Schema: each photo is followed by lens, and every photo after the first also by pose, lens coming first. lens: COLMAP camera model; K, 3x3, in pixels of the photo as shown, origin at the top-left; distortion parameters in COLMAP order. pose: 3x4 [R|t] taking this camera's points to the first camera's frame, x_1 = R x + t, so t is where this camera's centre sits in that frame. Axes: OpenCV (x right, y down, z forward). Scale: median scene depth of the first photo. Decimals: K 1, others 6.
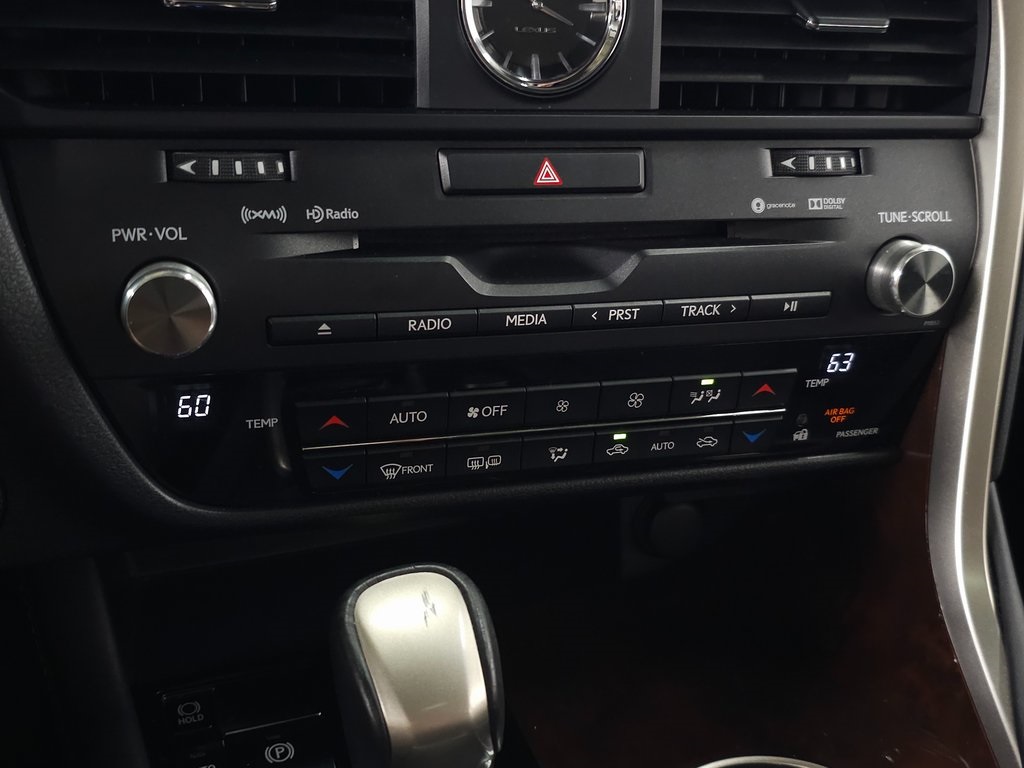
lens RADIAL K [[1114.0, 0, 516.6], [0, 1114.0, 380.7], [0, 0, 1]] dist [0.035847, 0.000000]
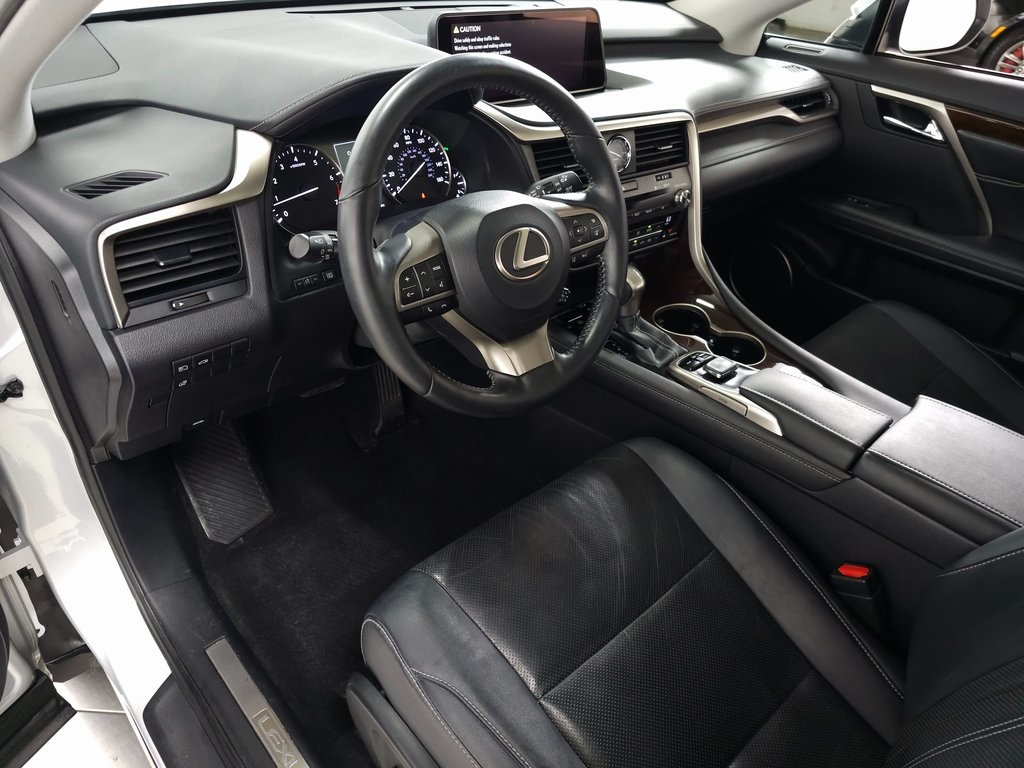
lens RADIAL K [[693.2, 0, 521.7], [0, 693.2, 390.3], [0, 0, 1]] dist [0.048188, -0.049775]
pose [[0.933362, -0.236414, 0.270083, -1.366351], [0.198214, 0.966799, 0.161280, 0.092884], [-0.299244, -0.096999, 0.949233, -1.813440]]
